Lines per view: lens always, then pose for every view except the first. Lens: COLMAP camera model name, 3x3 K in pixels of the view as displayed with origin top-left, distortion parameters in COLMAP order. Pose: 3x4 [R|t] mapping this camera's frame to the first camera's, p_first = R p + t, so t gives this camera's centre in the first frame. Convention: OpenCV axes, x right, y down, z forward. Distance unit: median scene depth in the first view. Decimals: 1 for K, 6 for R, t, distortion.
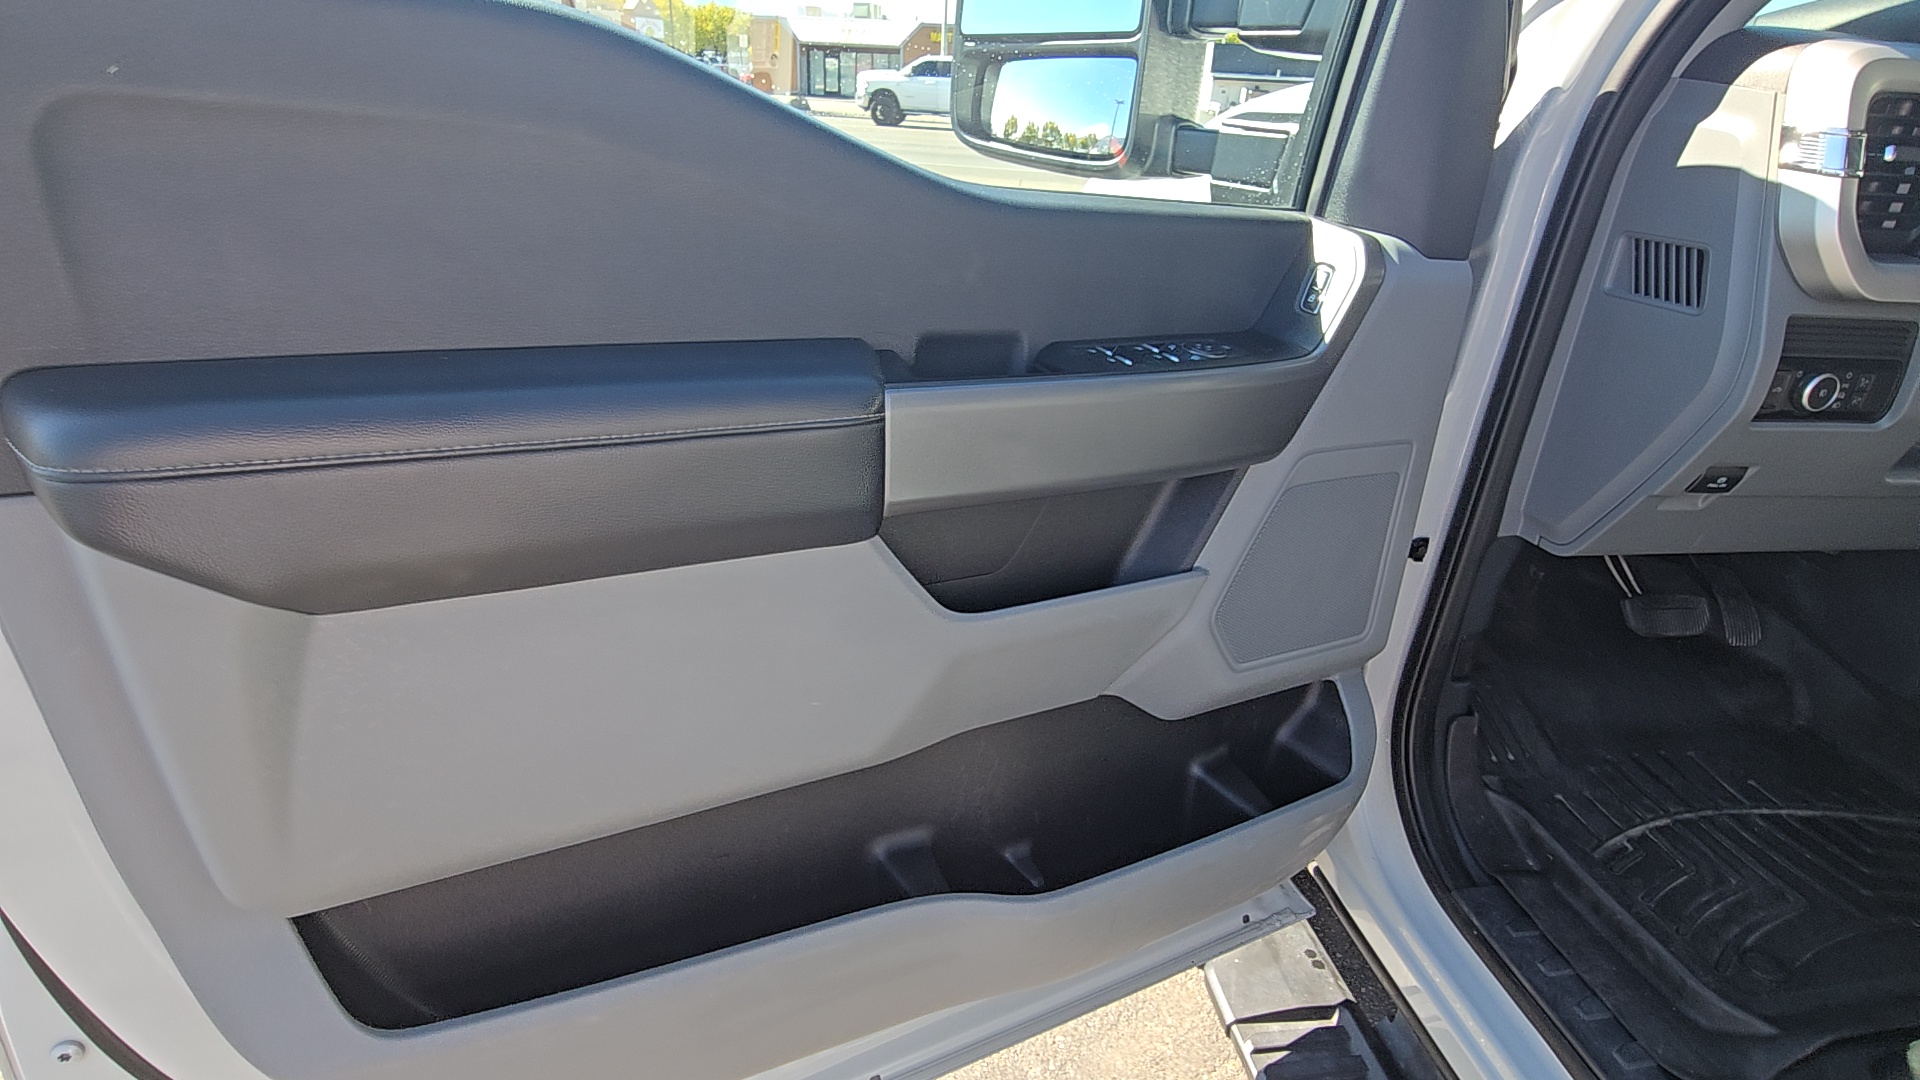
lens RADIAL K [[975.8, 0, 962.9], [0, 975.8, 547.8], [0, 0, 1]] dist [0.004039, -0.002150]
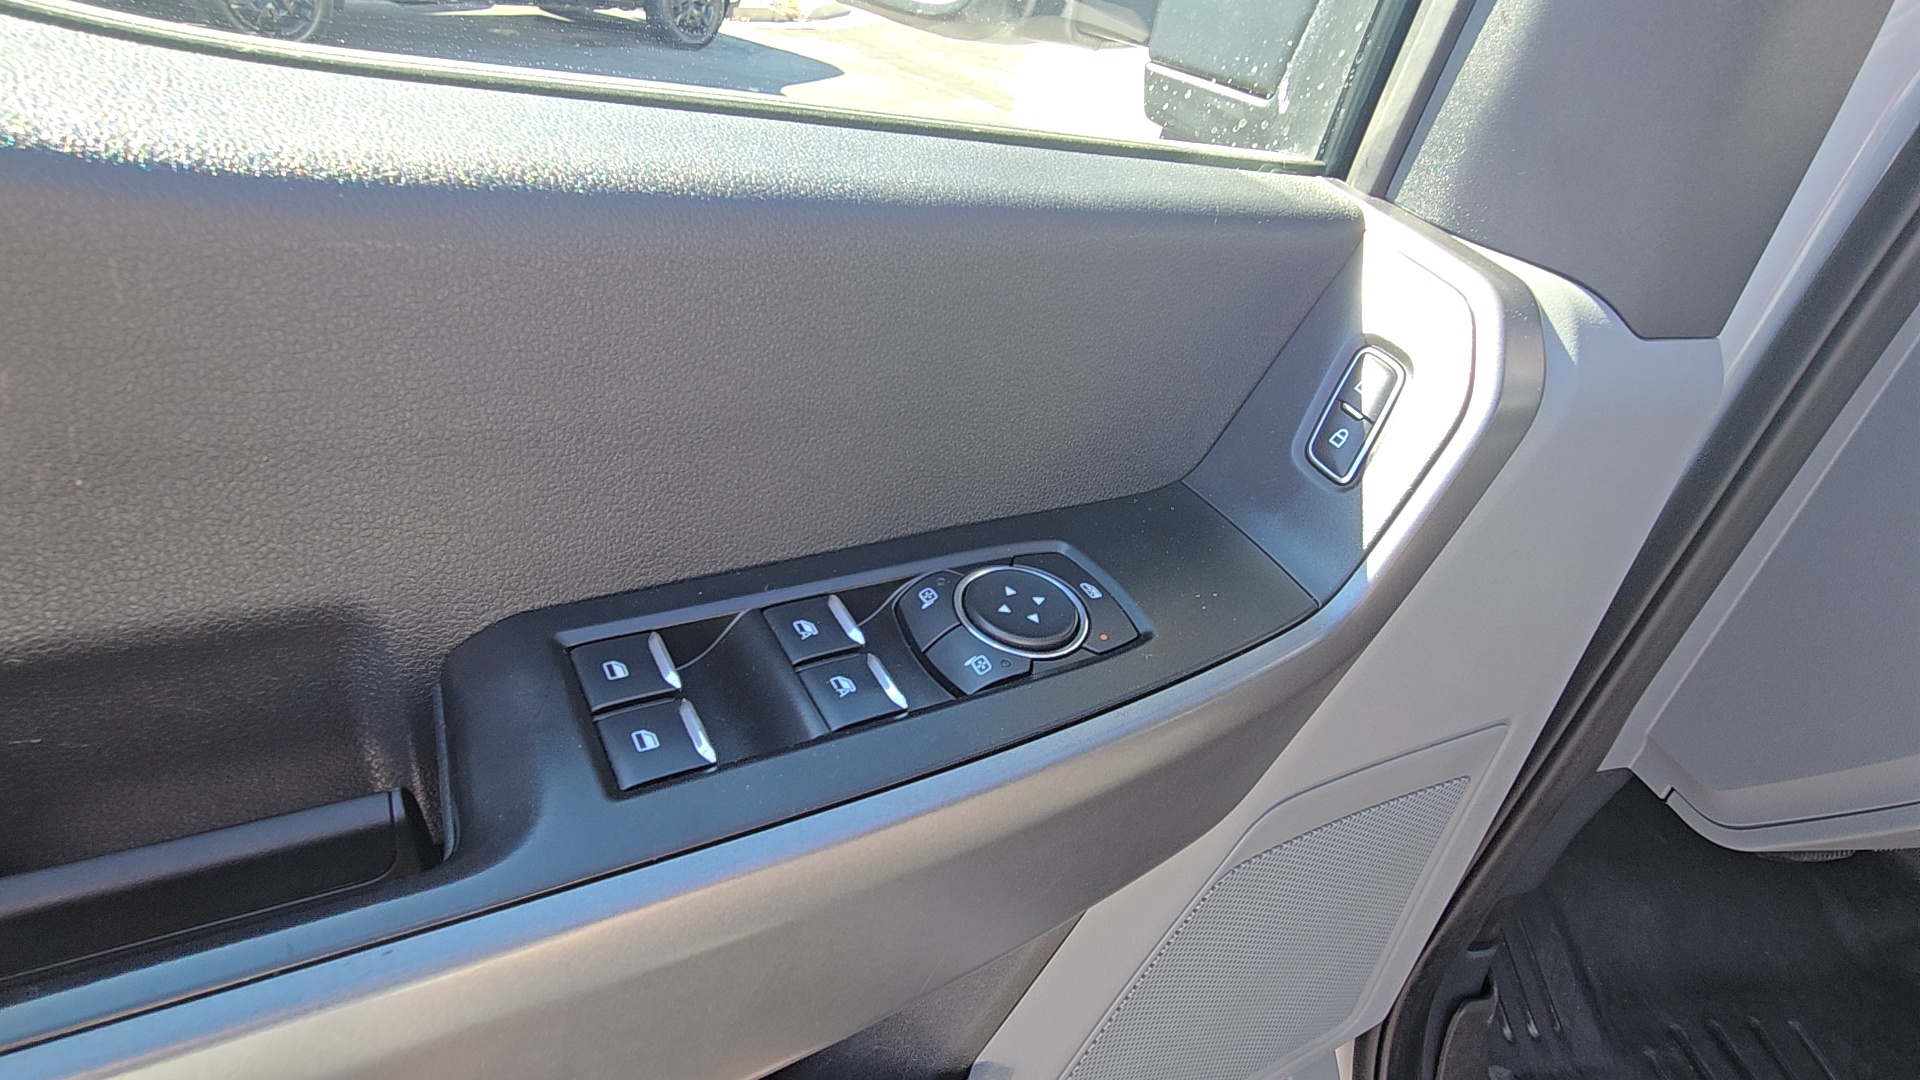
lens RADIAL K [[975.8, 0, 962.9], [0, 975.8, 547.8], [0, 0, 1]] dist [0.004039, -0.002150]
pose [[0.996769, 0.070405, 0.038673, 0.187682], [-0.075458, 0.985763, 0.150258, -0.242292], [-0.027544, -0.152691, 0.987890, 0.583110]]
